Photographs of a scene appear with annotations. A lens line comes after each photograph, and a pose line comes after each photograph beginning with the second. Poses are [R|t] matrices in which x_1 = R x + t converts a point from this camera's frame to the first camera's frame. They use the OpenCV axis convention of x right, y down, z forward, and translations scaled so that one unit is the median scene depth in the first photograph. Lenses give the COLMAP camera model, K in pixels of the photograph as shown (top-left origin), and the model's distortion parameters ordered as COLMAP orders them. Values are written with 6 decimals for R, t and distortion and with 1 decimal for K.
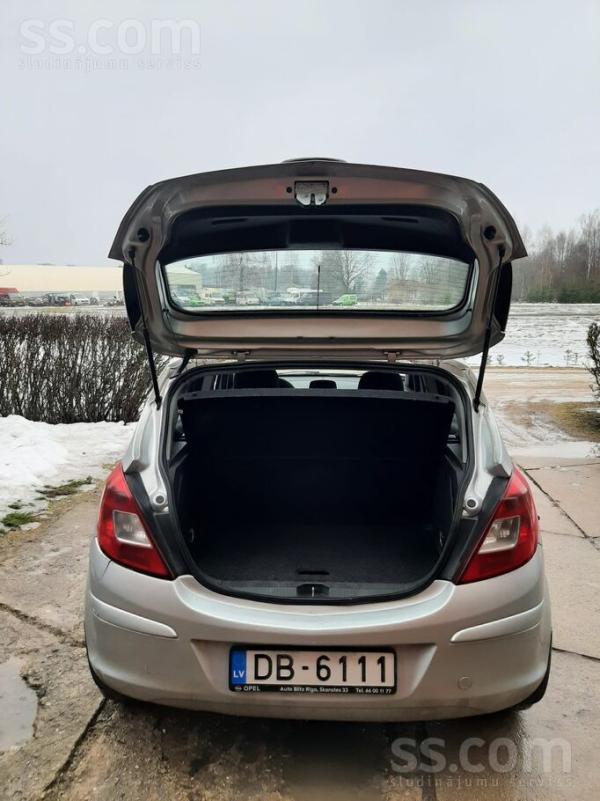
lens RADIAL K [[664.8, 0, 300.2], [0, 664.8, 401.1], [0, 0, 1]] dist [-0.000997, -0.026047]
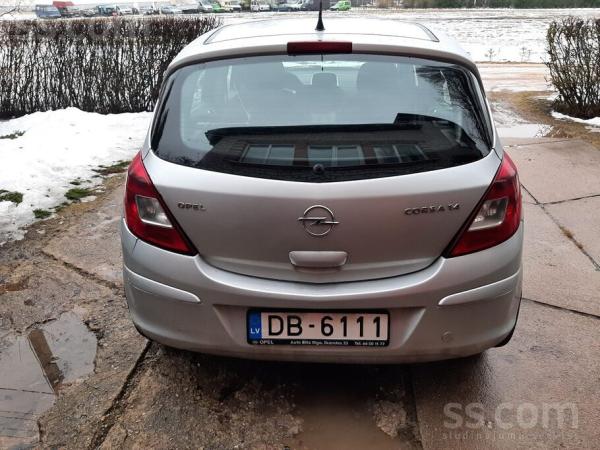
lens RADIAL K [[498.0, 0, 301.5], [0, 498.0, 225.6], [0, 0, 1]] dist [-0.000997, -0.026047]
pose [[0.999916, -0.009672, -0.008643, -0.000987], [0.011564, 0.966514, 0.256353, 0.004653], [0.005874, -0.256431, 0.966545, 0.163962]]
